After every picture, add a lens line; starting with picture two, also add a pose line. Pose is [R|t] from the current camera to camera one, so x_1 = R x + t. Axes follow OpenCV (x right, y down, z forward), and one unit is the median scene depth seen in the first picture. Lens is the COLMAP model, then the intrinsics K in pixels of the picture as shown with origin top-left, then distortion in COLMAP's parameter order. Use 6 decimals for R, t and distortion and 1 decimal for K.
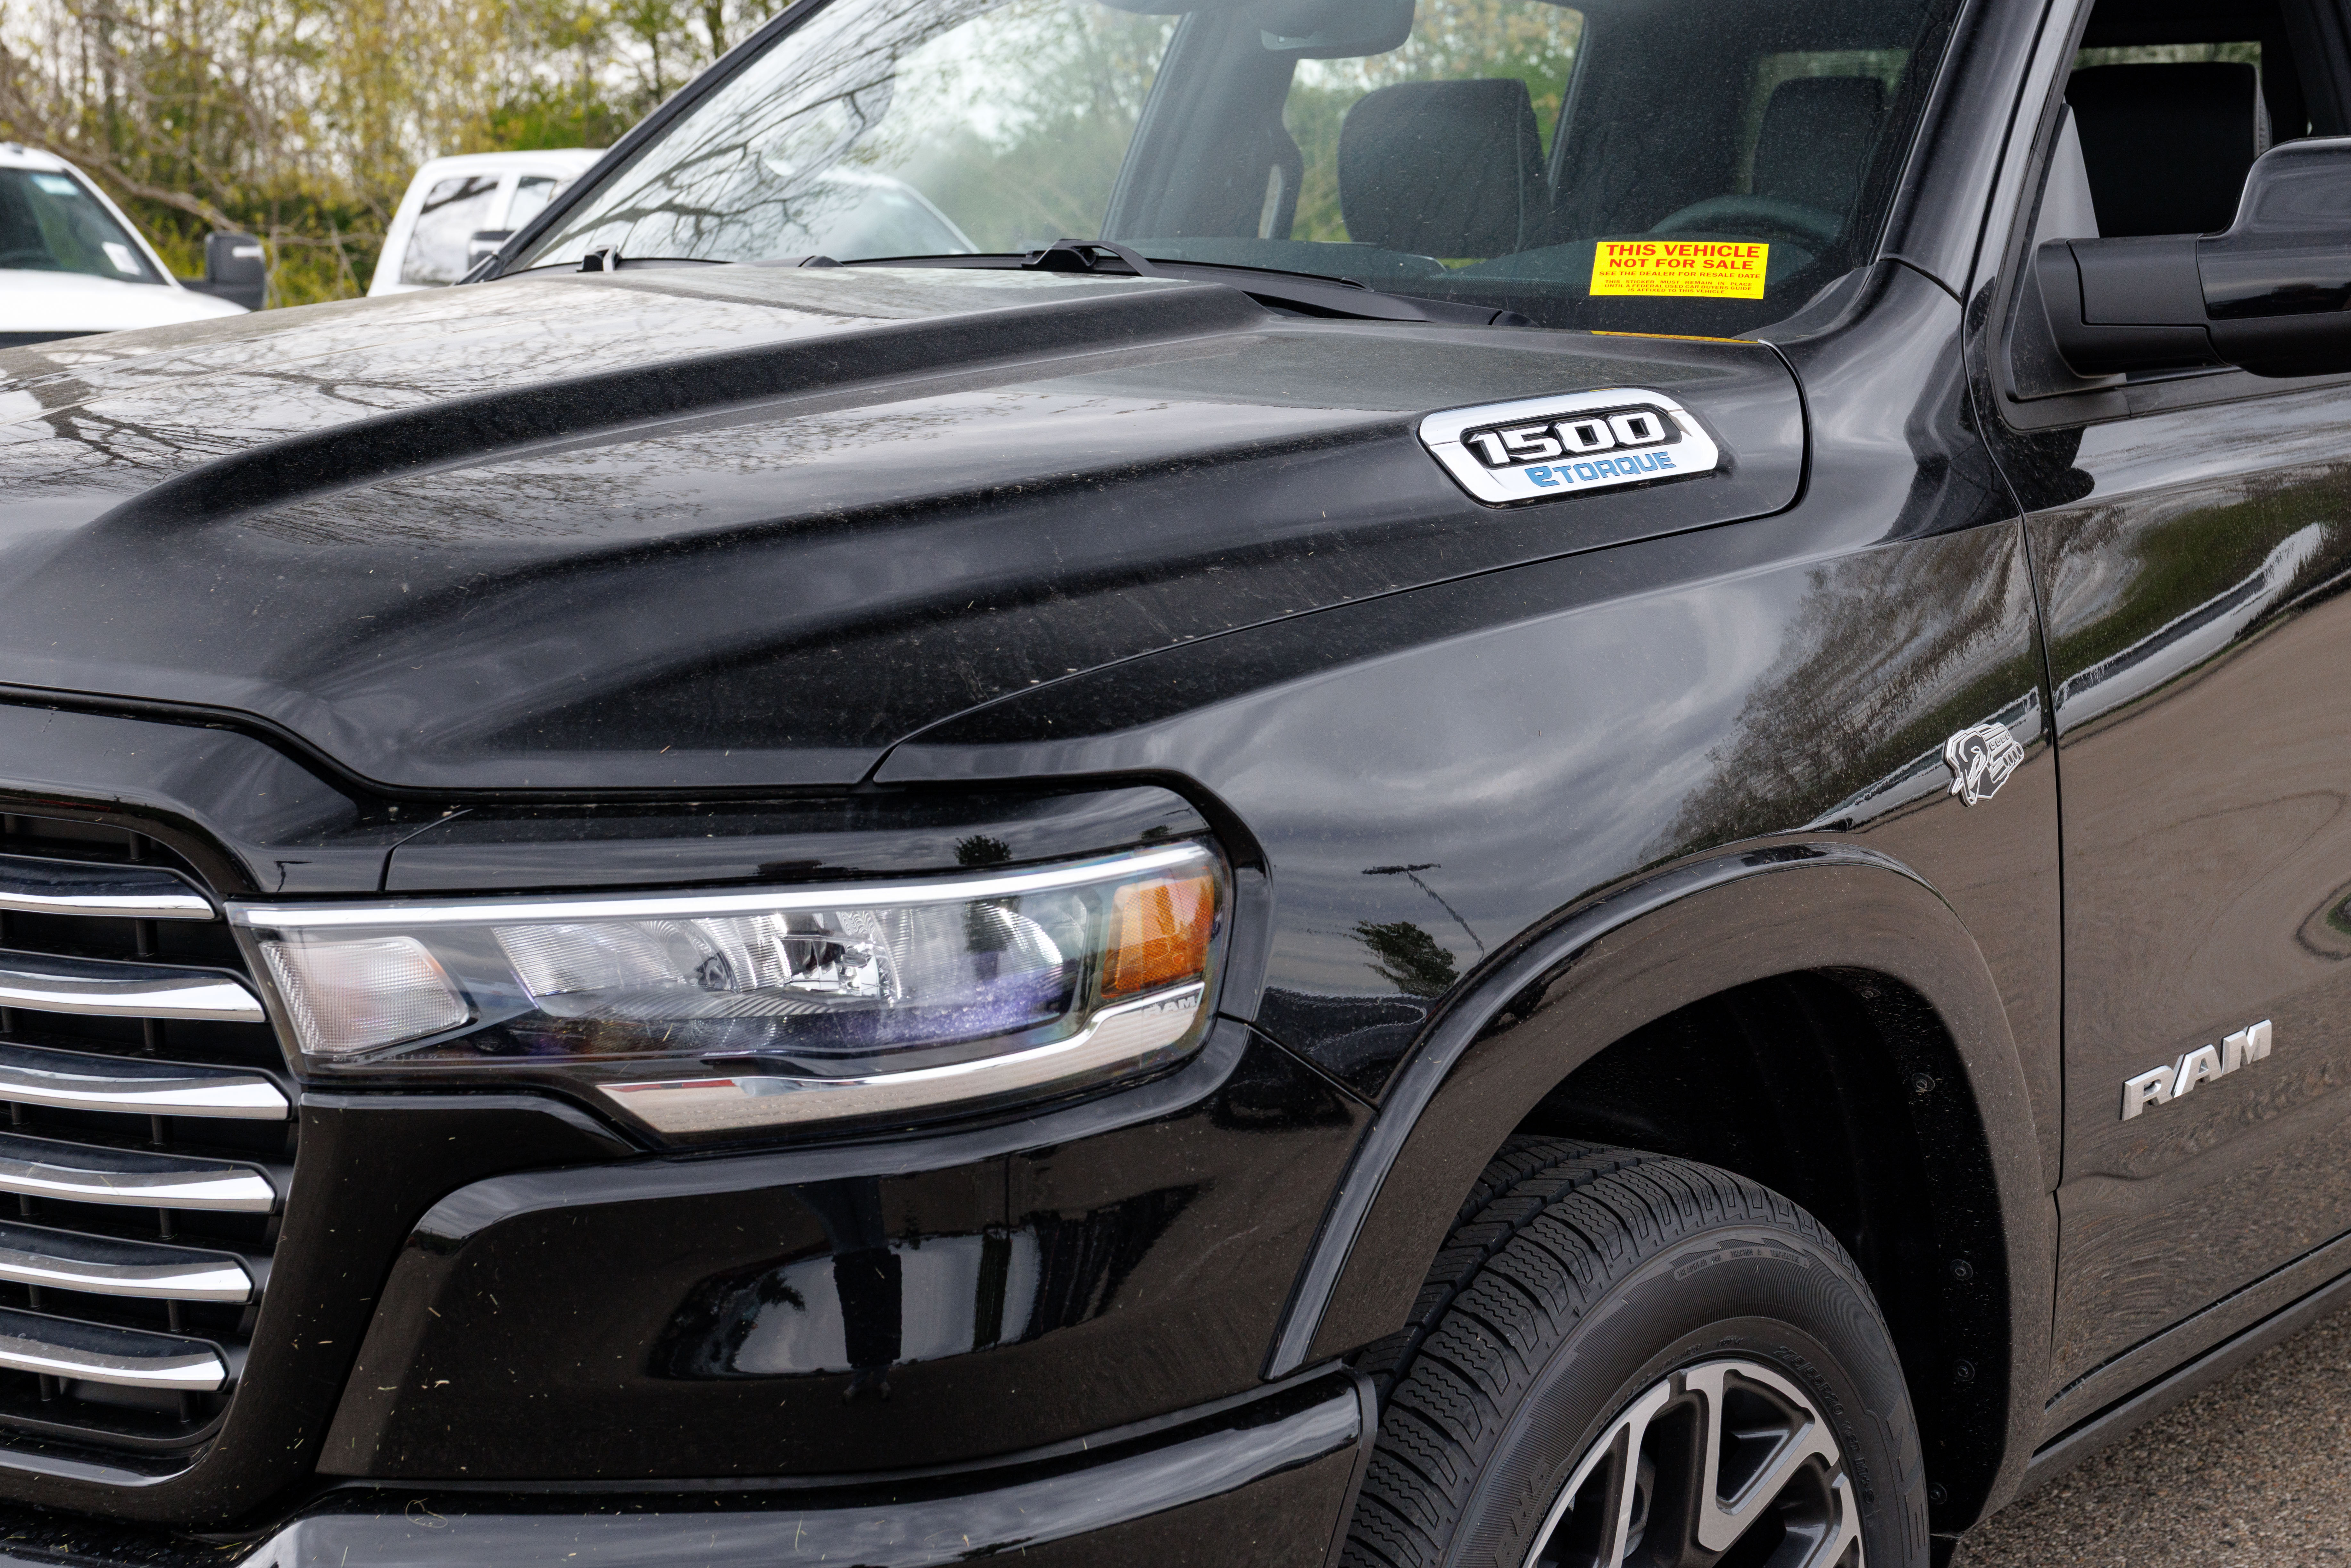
lens RADIAL K [[3613.4, 0, 1258.7], [0, 3613.4, 780.4], [0, 0, 1]] dist [0.028865, -0.017159]
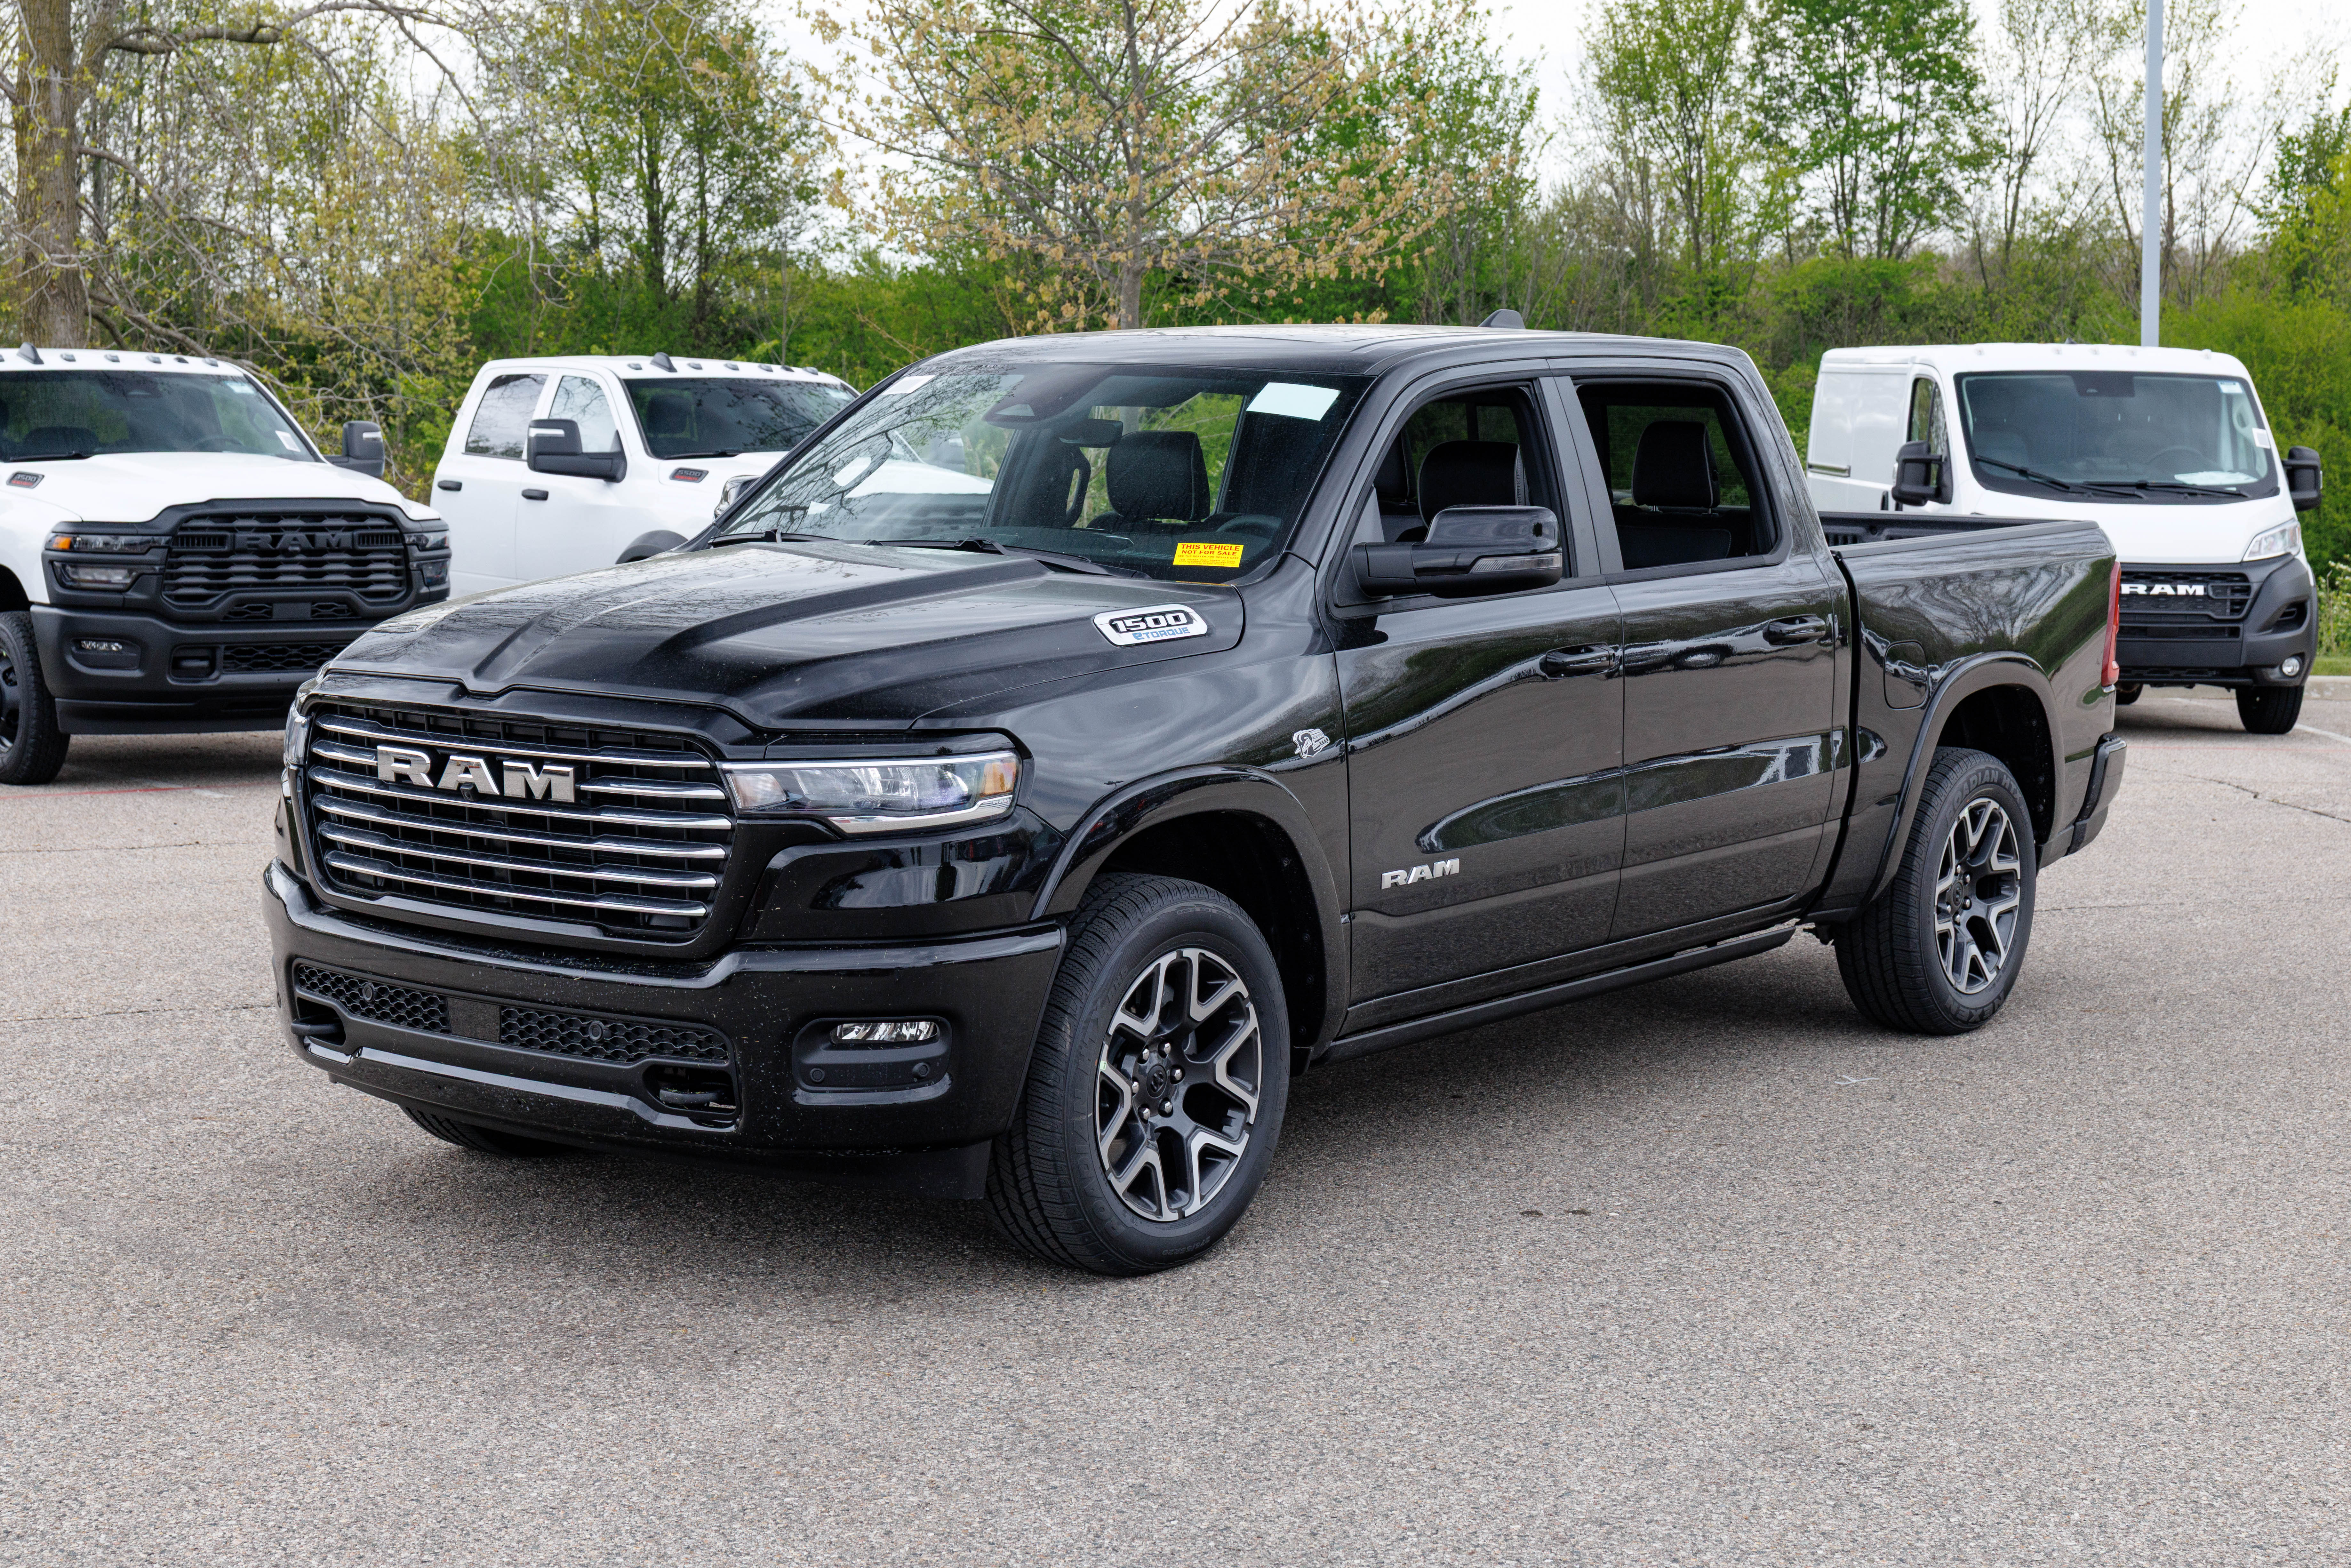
lens RADIAL K [[3524.7, 0, 1175.5], [0, 3524.7, 784.0], [0, 0, 1]] dist [-0.007036, -0.051191]
pose [[0.999859, 0.013834, 0.009503, 0.081016], [-0.013553, 0.999488, -0.028993, 0.109196], [-0.009899, 0.028860, 0.999534, -1.721551]]
